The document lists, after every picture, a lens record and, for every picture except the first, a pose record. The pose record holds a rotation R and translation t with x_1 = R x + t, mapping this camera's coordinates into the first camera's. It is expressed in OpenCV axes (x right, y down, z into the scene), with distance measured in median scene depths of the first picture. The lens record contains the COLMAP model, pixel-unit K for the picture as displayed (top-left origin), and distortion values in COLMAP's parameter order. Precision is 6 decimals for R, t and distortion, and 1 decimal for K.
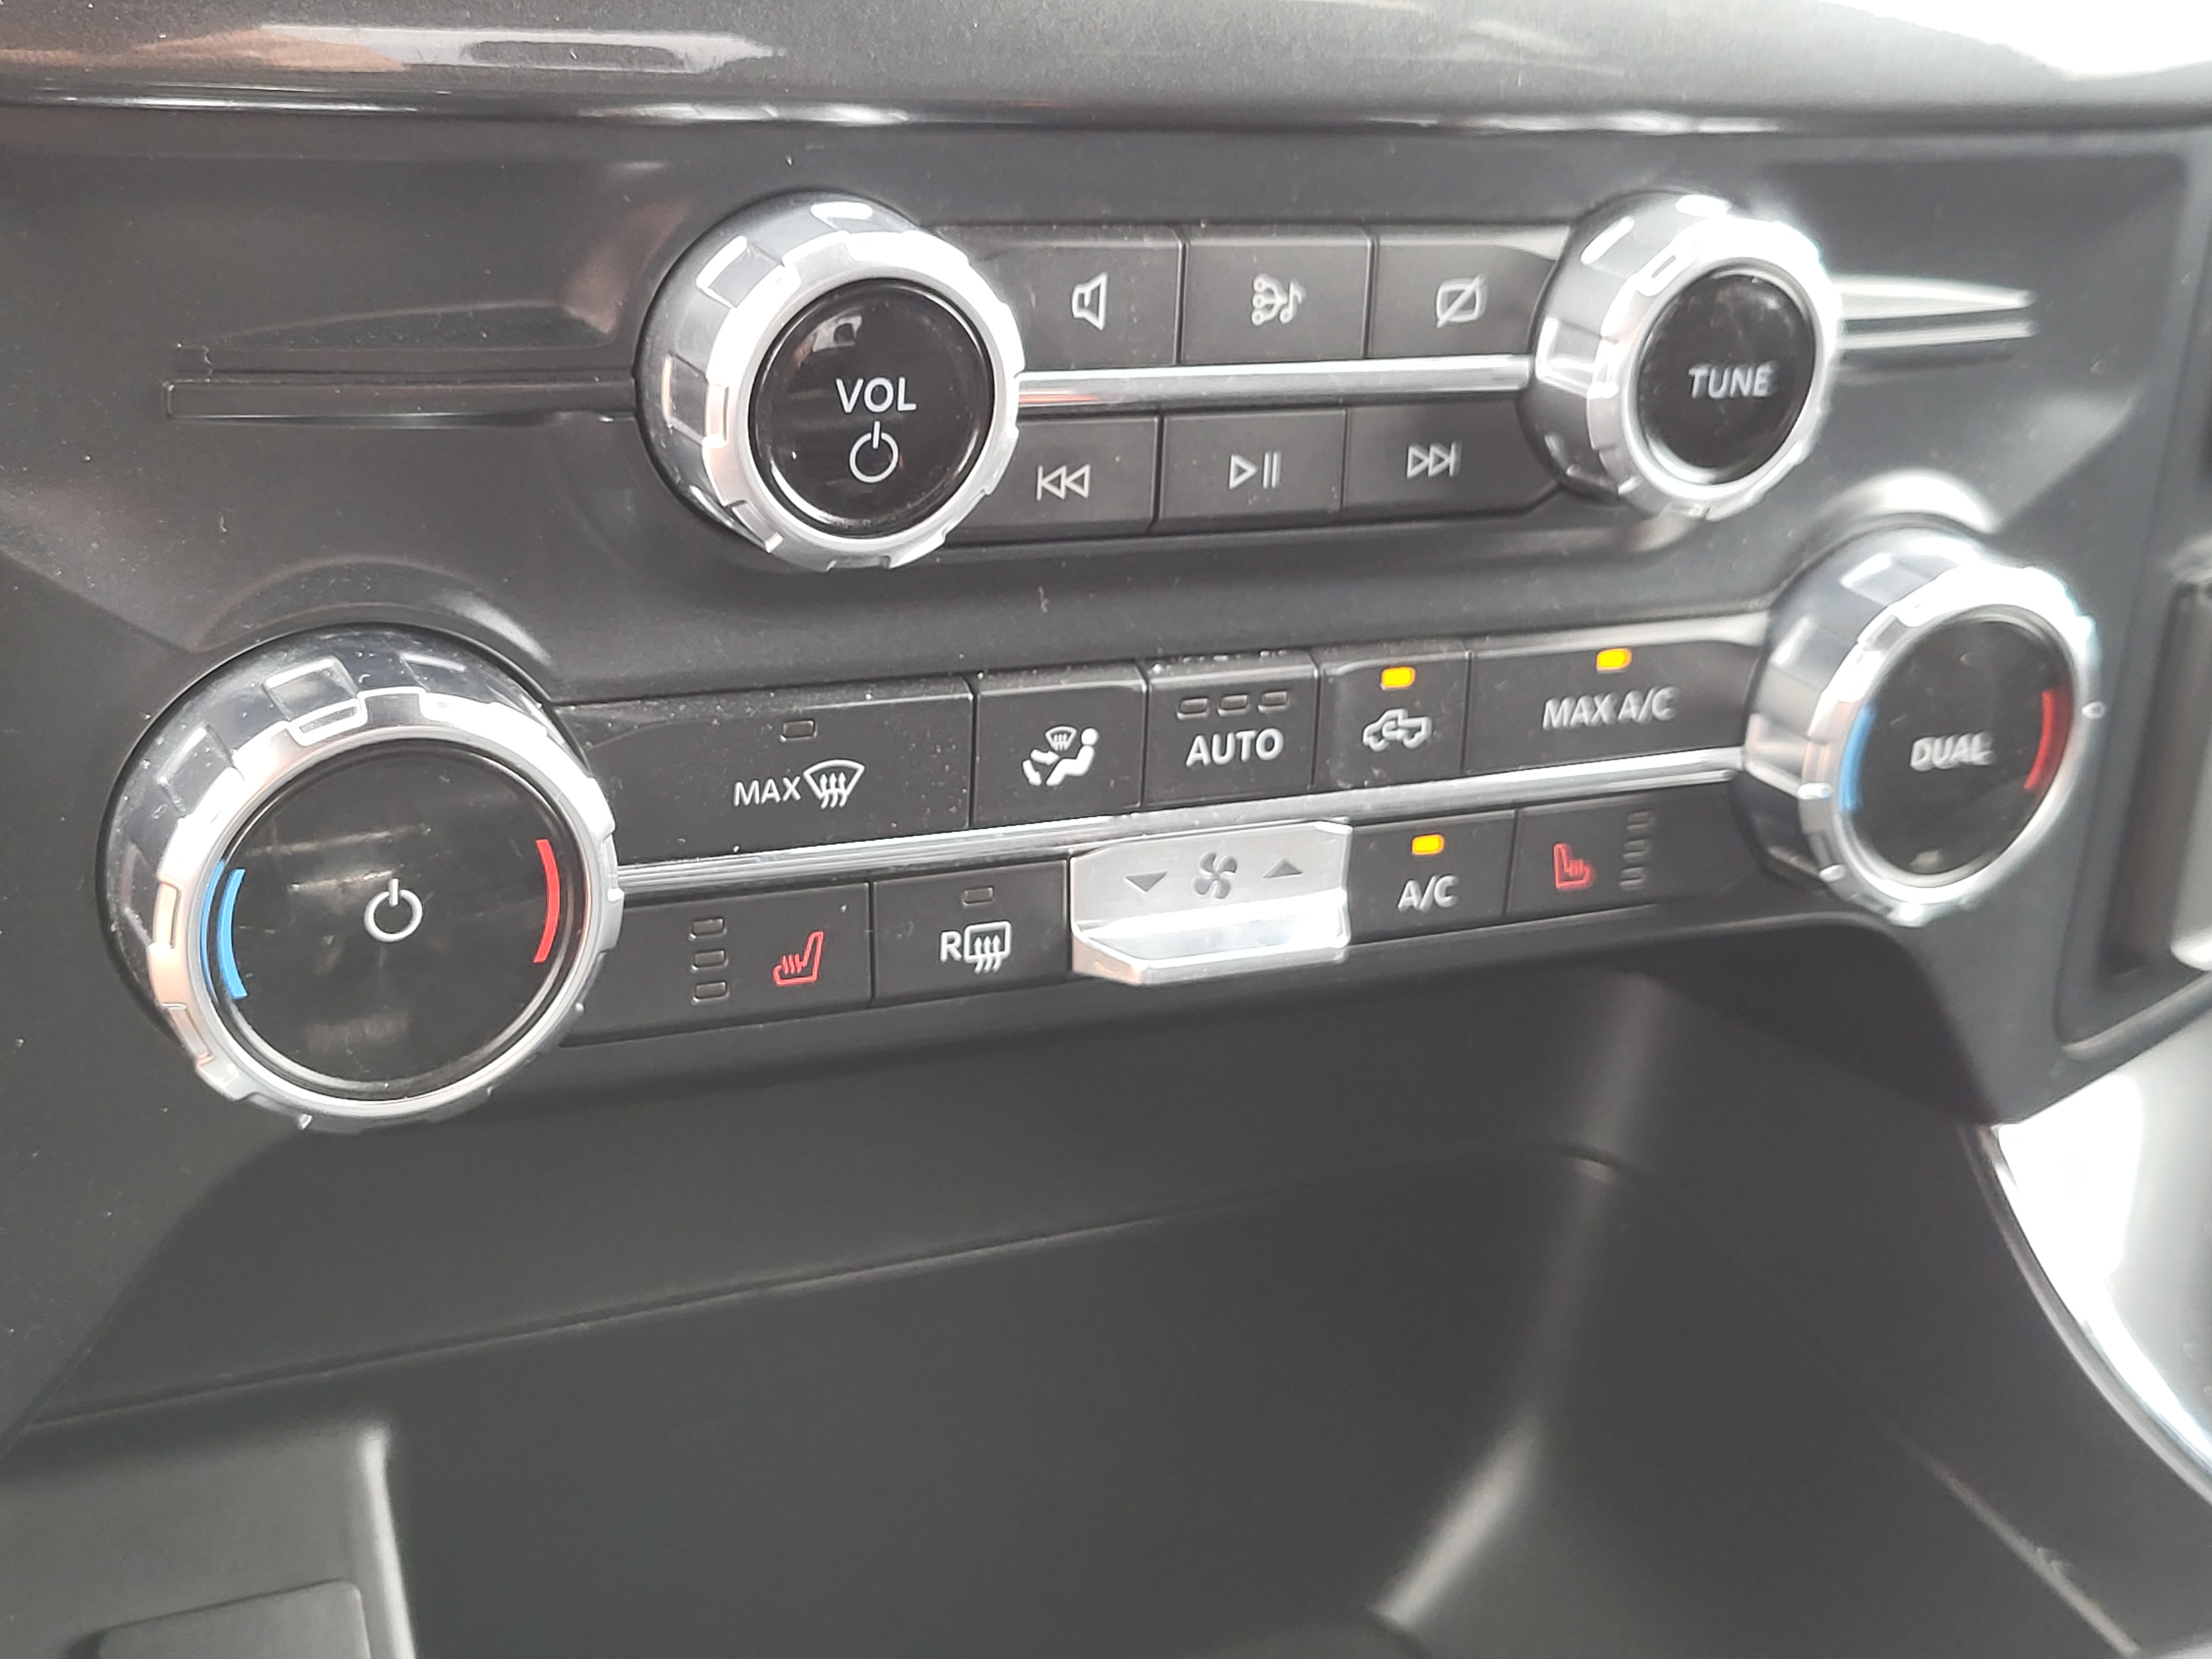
lens RADIAL K [[3059.7, 0, 1106.0], [0, 3059.7, 829.5], [0, 0, 1]] dist [0.025158, 0.028986]
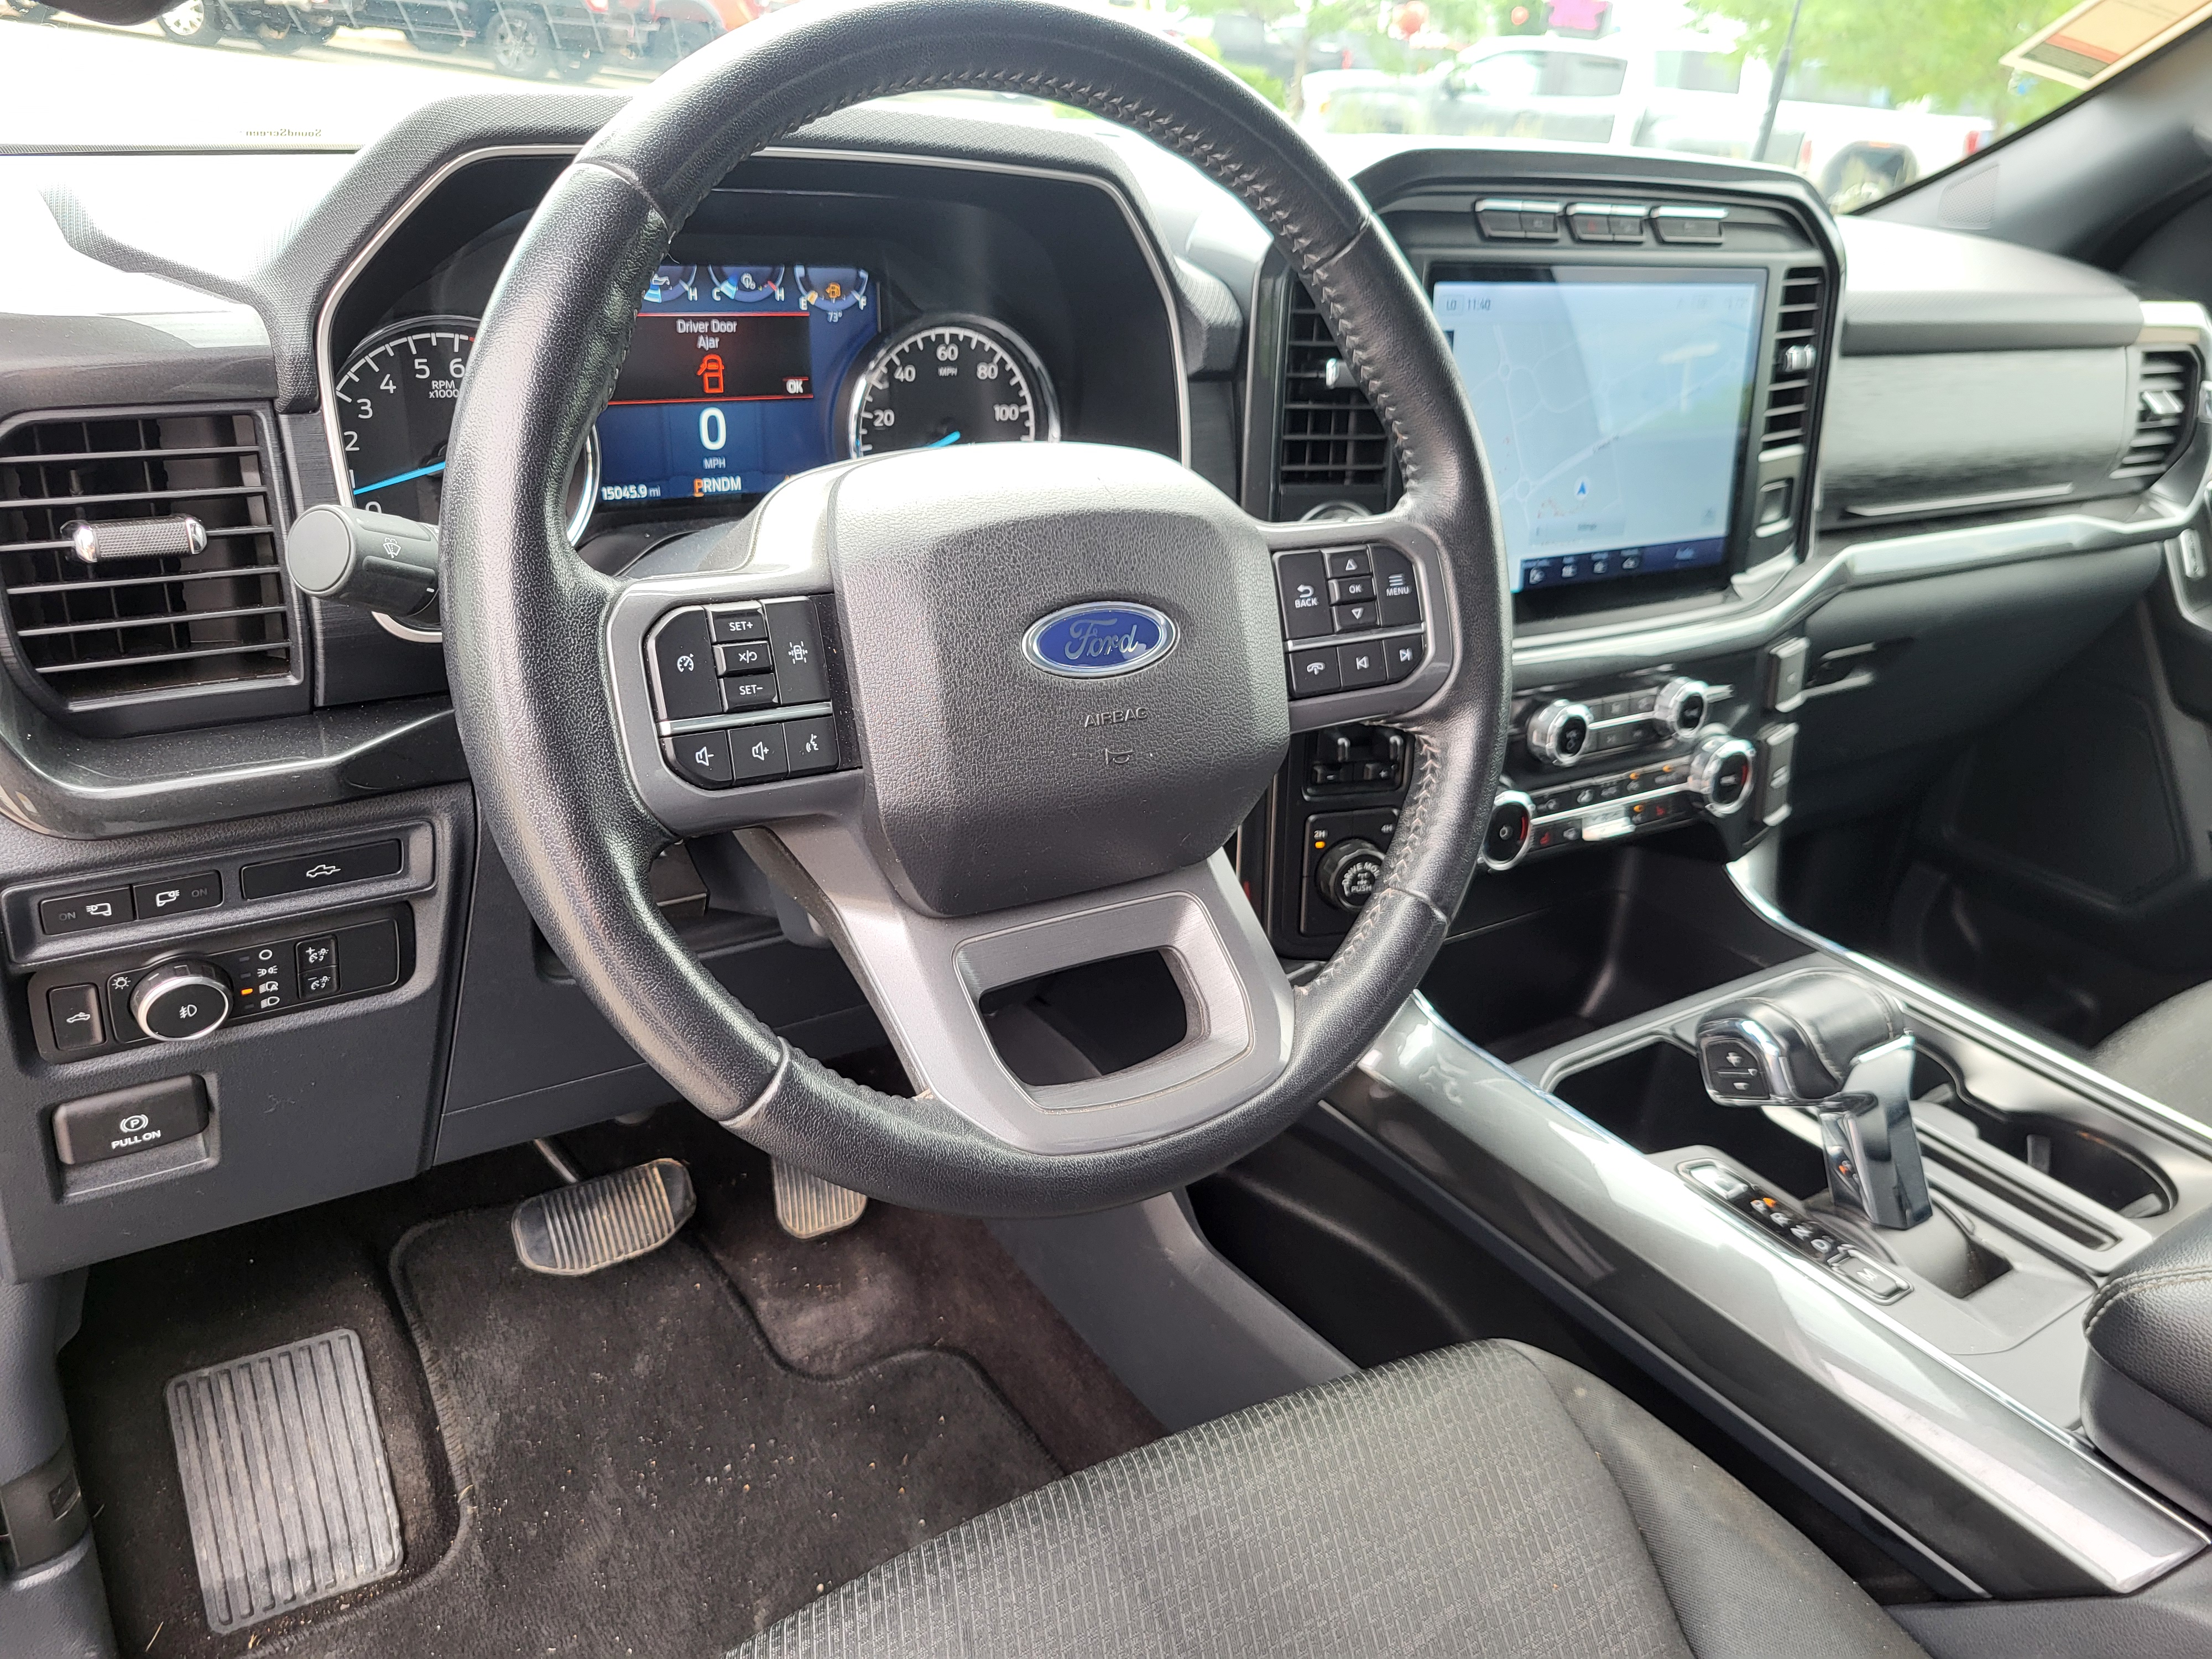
lens RADIAL K [[1713.1, 0, 1148.0], [0, 1713.1, 822.3], [0, 0, 1]] dist [0.022082, 0.003675]
pose [[0.988352, -0.108853, 0.106351, -1.070140], [0.114063, 0.992491, -0.044183, 0.065218], [-0.100743, 0.055799, 0.993347, -1.859030]]
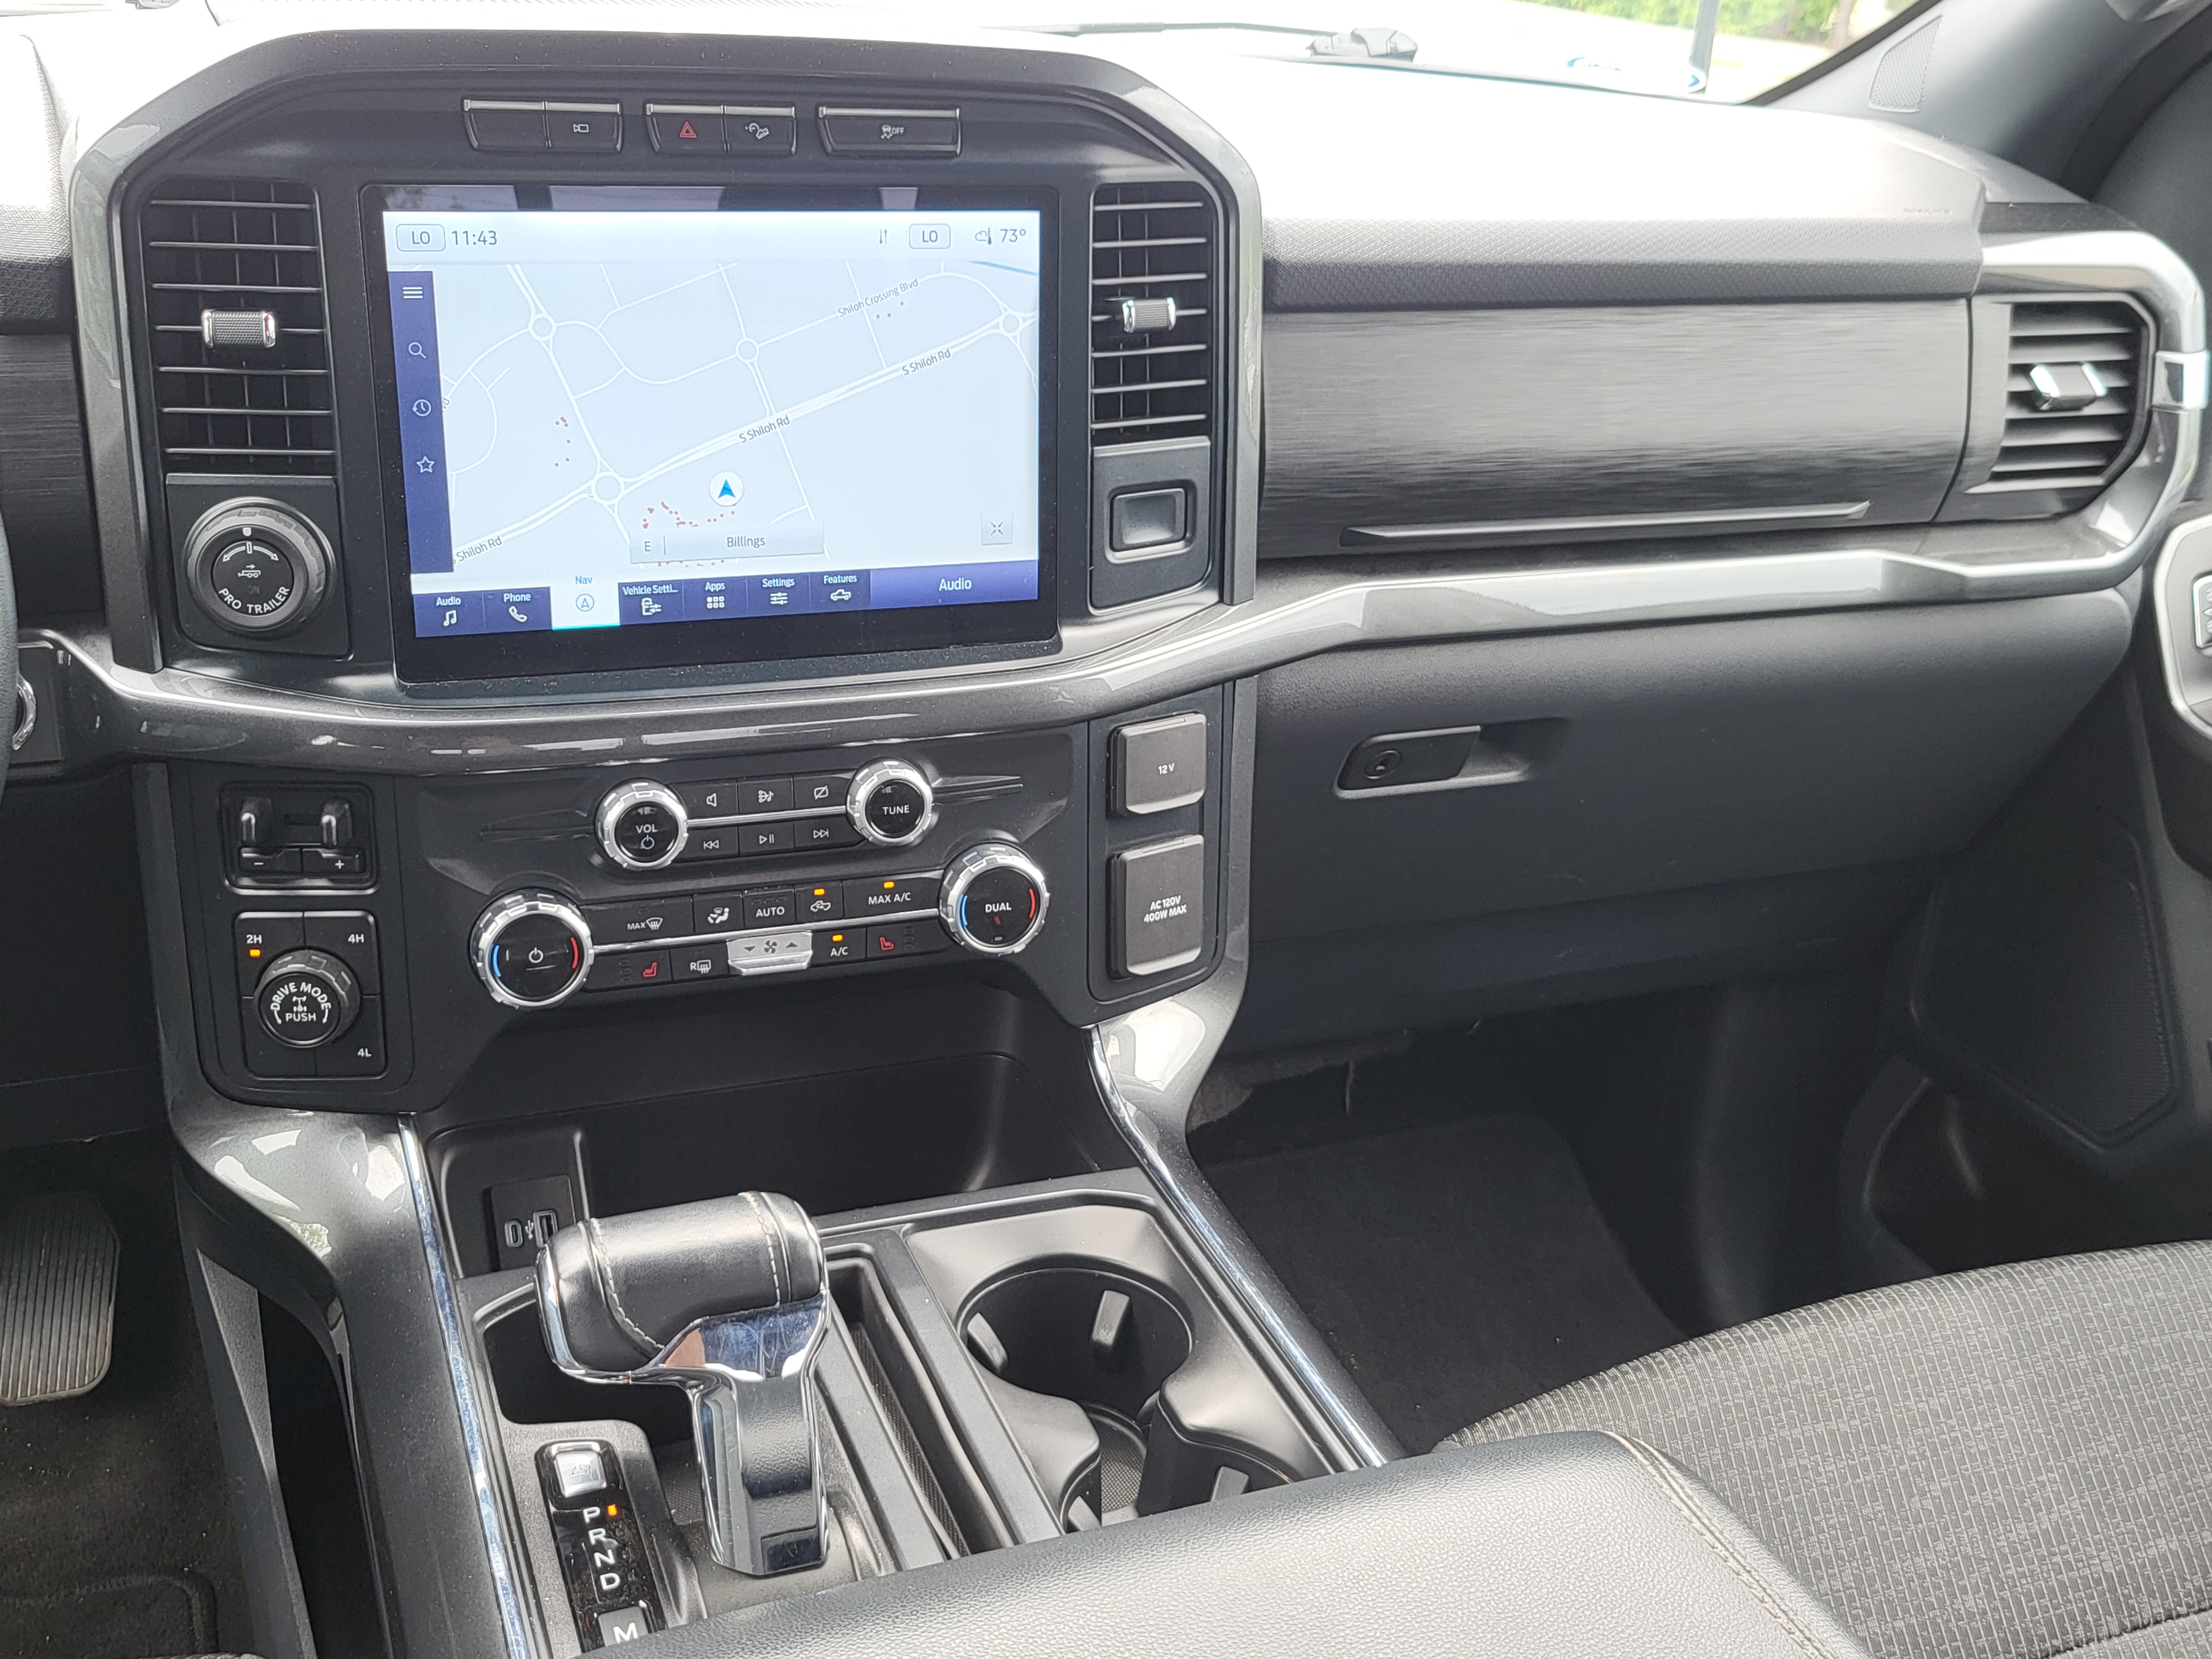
lens RADIAL K [[2335.7, 0, 1110.6], [0, 2335.7, 814.2], [0, 0, 1]] dist [0.026180, 0.032033]
pose [[0.991715, -0.036930, -0.123034, 0.821666], [0.026159, 0.995773, -0.088042, 0.118136], [0.125765, 0.084094, 0.988489, -1.806311]]
